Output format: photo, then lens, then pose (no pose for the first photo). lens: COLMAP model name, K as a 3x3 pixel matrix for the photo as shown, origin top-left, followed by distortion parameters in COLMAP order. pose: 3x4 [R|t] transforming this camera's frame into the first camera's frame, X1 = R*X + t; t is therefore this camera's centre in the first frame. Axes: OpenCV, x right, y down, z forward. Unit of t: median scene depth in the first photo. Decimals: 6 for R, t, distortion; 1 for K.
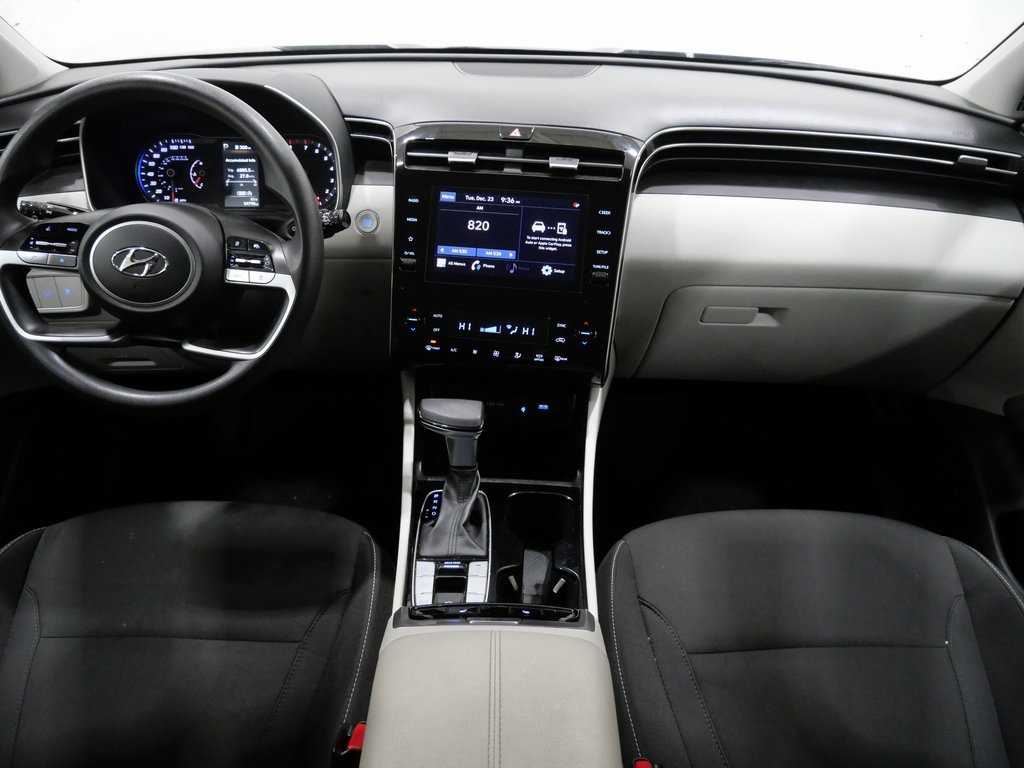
lens RADIAL K [[754.4, 0, 509.7], [0, 754.4, 383.6], [0, 0, 1]] dist [-0.044041, 0.013441]
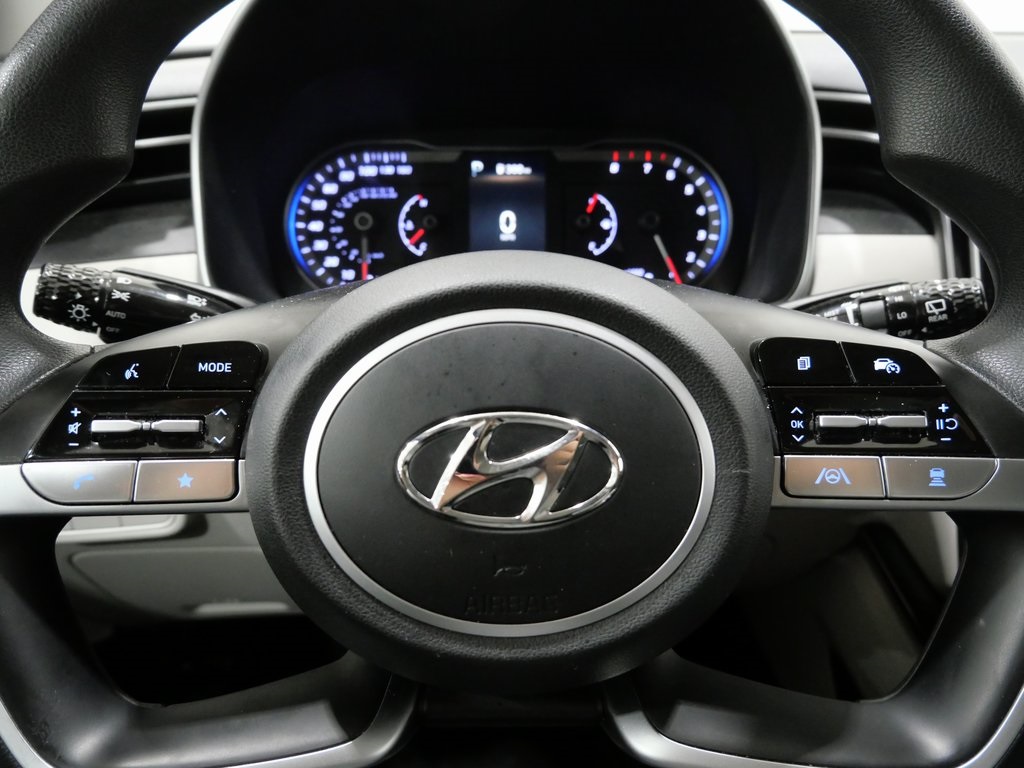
lens RADIAL K [[754.4, 0, 515.7], [0, 754.4, 383.0], [0, 0, 1]] dist [-0.044041, 0.013441]
pose [[0.999818, -0.017821, -0.006834, -0.354782], [0.016762, 0.991085, -0.132173, -0.117495], [0.009128, 0.132034, 0.991203, 0.542899]]
